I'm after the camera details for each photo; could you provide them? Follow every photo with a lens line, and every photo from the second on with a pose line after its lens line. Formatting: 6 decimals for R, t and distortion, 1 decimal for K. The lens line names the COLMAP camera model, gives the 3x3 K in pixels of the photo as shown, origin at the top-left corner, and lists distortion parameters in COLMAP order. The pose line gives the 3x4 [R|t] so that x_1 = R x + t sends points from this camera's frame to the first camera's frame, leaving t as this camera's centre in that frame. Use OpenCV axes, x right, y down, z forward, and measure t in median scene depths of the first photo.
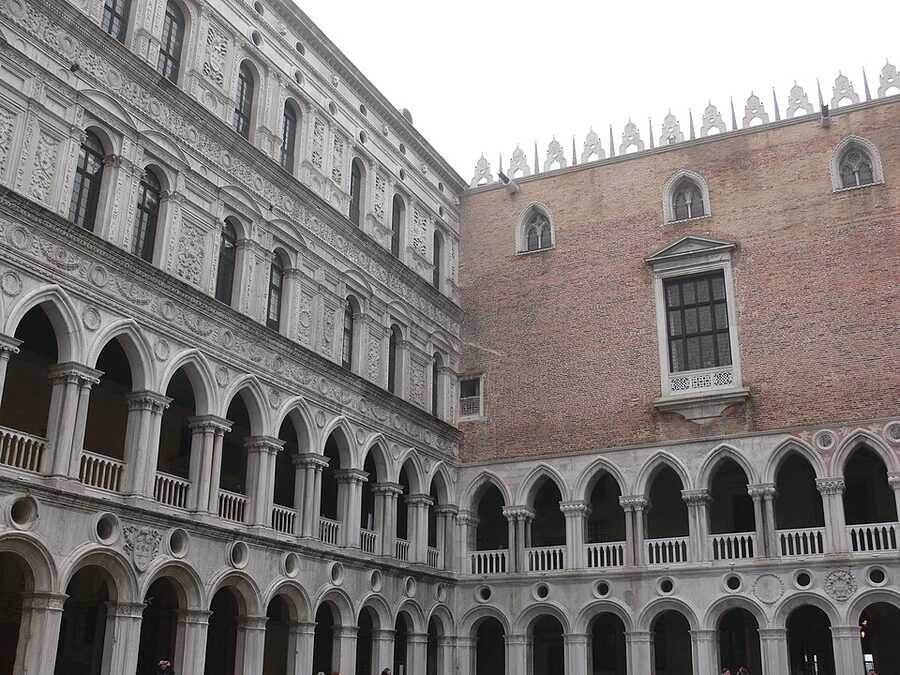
lens RADIAL K [[996.4, 0, 450.6], [0, 996.4, 338.1], [0, 0, 1]] dist [-0.014829, 0.000000]
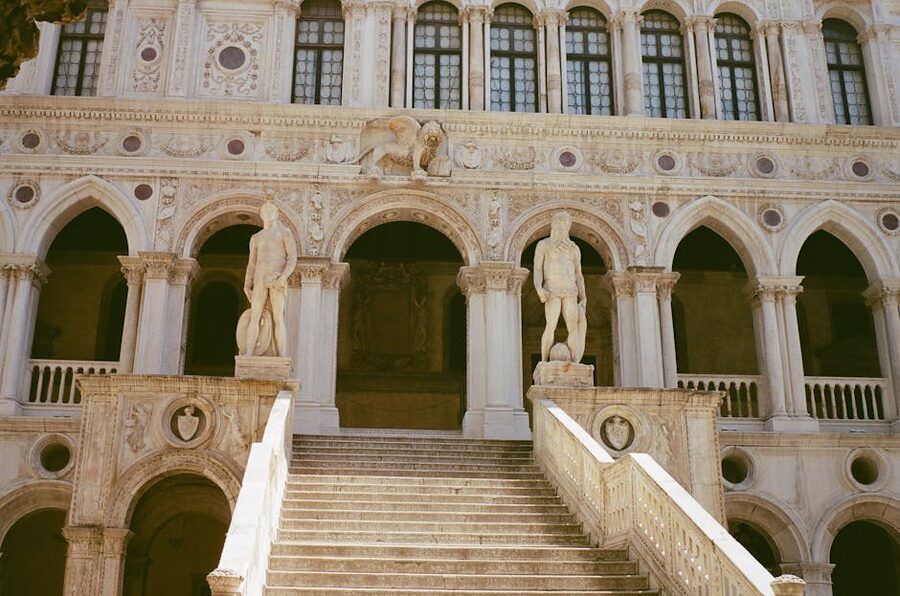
lens RADIAL K [[1037.4, 0, 450.1], [0, 1037.4, 297.4], [0, 0, 1]] dist [-0.028440, 0.000000]
pose [[0.496997, -0.315886, -0.808214, 0.185079], [0.297509, 0.936965, -0.183260, 0.129768], [0.815158, -0.149372, 0.559648, 0.352859]]
